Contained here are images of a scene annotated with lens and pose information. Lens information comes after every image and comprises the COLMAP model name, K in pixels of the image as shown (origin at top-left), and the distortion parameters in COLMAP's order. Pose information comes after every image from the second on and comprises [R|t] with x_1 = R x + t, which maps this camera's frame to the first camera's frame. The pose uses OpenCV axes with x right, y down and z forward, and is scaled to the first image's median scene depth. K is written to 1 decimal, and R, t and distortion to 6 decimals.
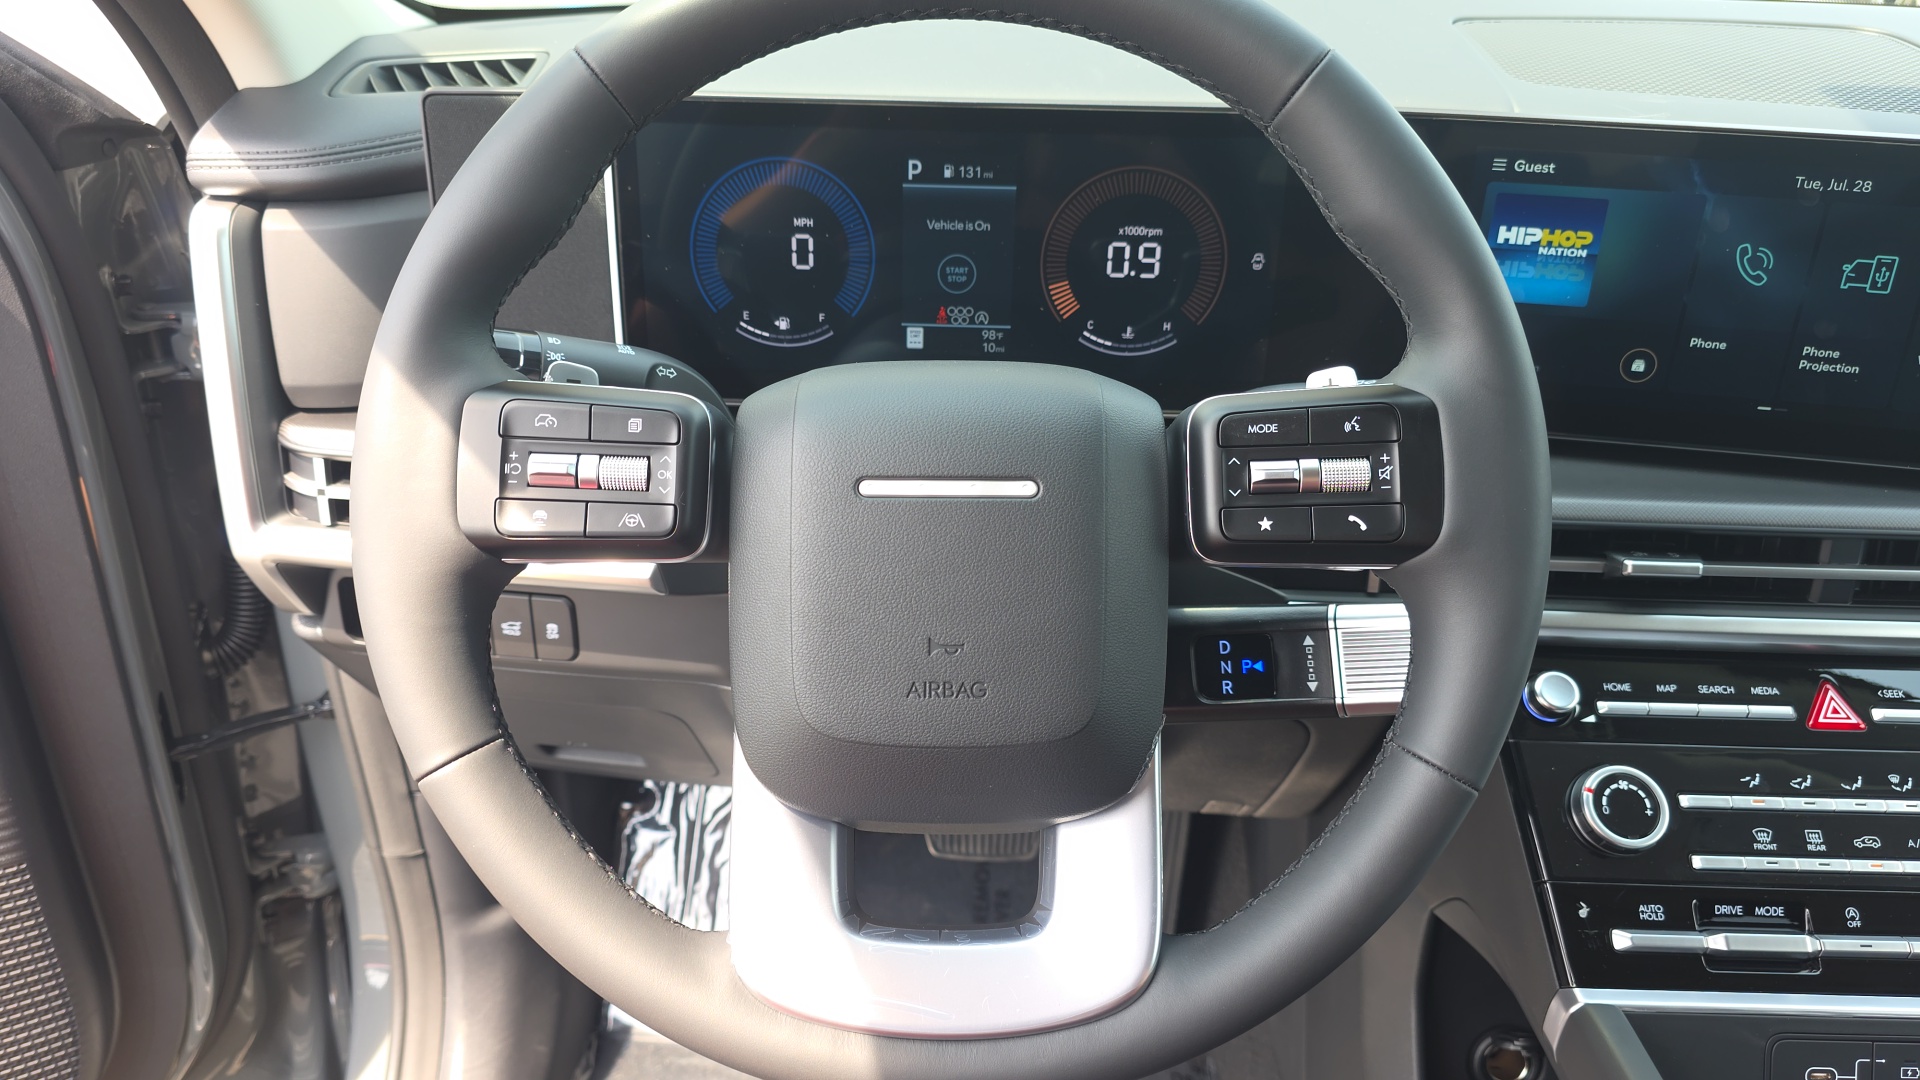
lens RADIAL K [[1313.4, 0, 947.3], [0, 1313.4, 543.2], [0, 0, 1]] dist [0.037689, -0.046176]
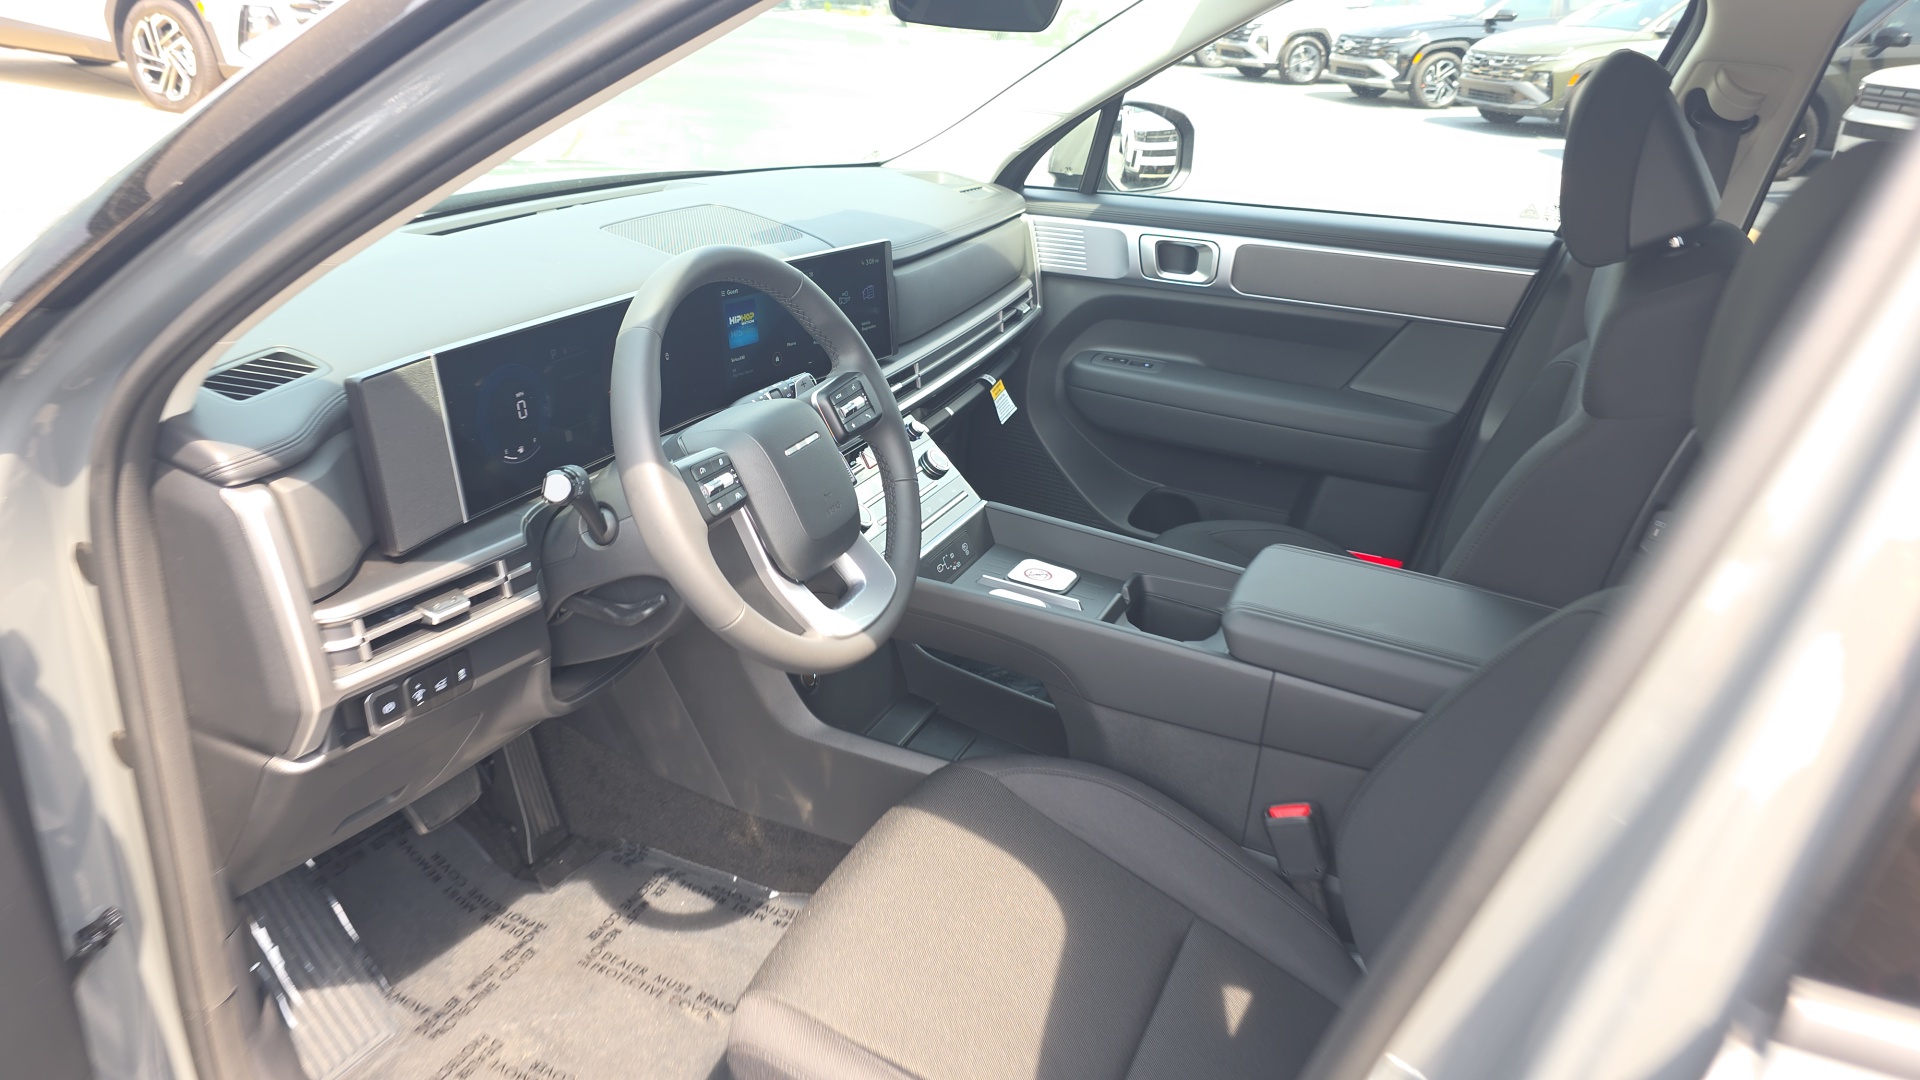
lens RADIAL K [[1300.3, 0, 923.1], [0, 1300.3, 532.8], [0, 0, 1]] dist [0.058634, -0.058637]
pose [[0.410712, -0.356261, 0.839282, -1.544210], [0.389339, 0.900886, 0.191884, -0.203510], [-0.824458, 0.247956, 0.508711, -0.391575]]
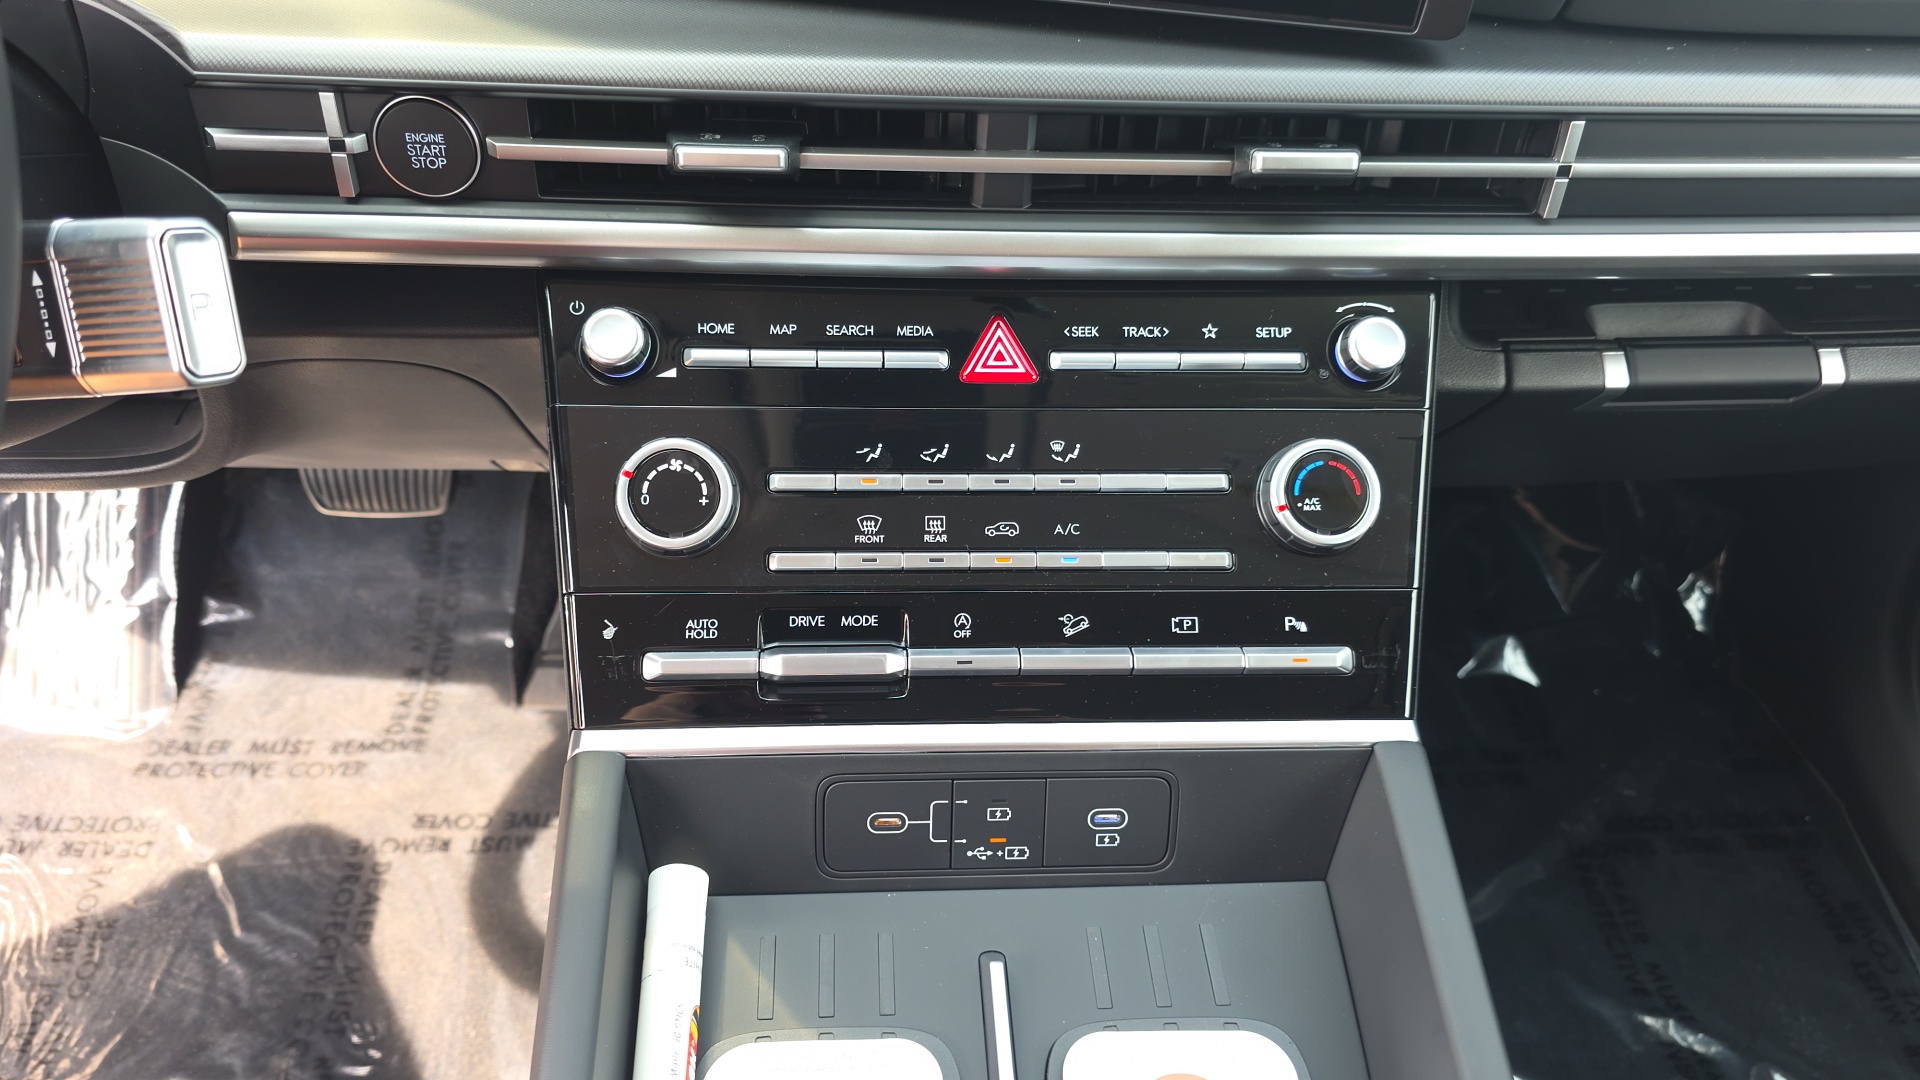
lens RADIAL K [[1317.7, 0, 934.2], [0, 1317.7, 543.8], [0, 0, 1]] dist [0.026178, -0.028874]
pose [[0.996086, -0.031714, 0.082503, 0.568172], [0.005714, 0.954564, 0.297952, 0.006165], [-0.088204, -0.296315, 0.951009, 0.263251]]
